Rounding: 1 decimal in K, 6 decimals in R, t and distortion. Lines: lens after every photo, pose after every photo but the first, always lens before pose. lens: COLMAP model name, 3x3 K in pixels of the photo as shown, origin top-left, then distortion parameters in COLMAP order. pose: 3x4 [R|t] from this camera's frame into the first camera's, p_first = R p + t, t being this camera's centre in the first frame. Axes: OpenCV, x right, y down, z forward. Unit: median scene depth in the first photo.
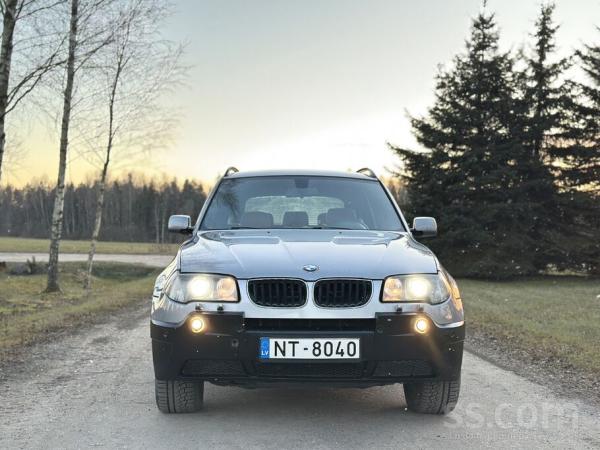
lens RADIAL K [[1077.2, 0, 300.0], [0, 1077.2, 225.0], [0, 0, 1]] dist [0.047966, 0.244634]
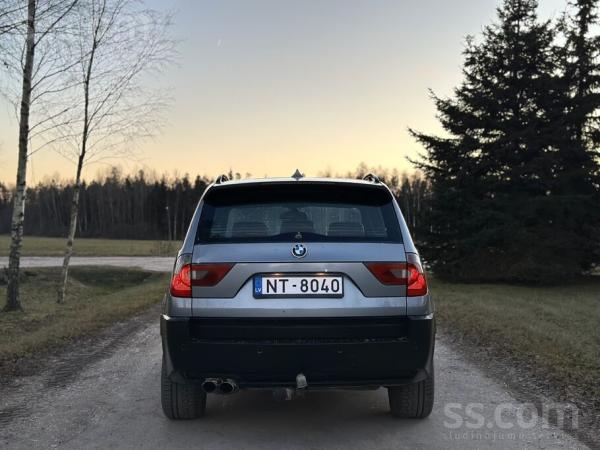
lens RADIAL K [[994.5, 0, 300.7], [0, 994.5, 194.5], [0, 0, 1]] dist [0.374316, -0.078906]
pose [[0.999837, -0.013823, -0.011600, 0.001684], [0.013554, 0.999644, -0.023002, -0.005107], [0.011913, 0.022841, 0.999668, 0.180812]]
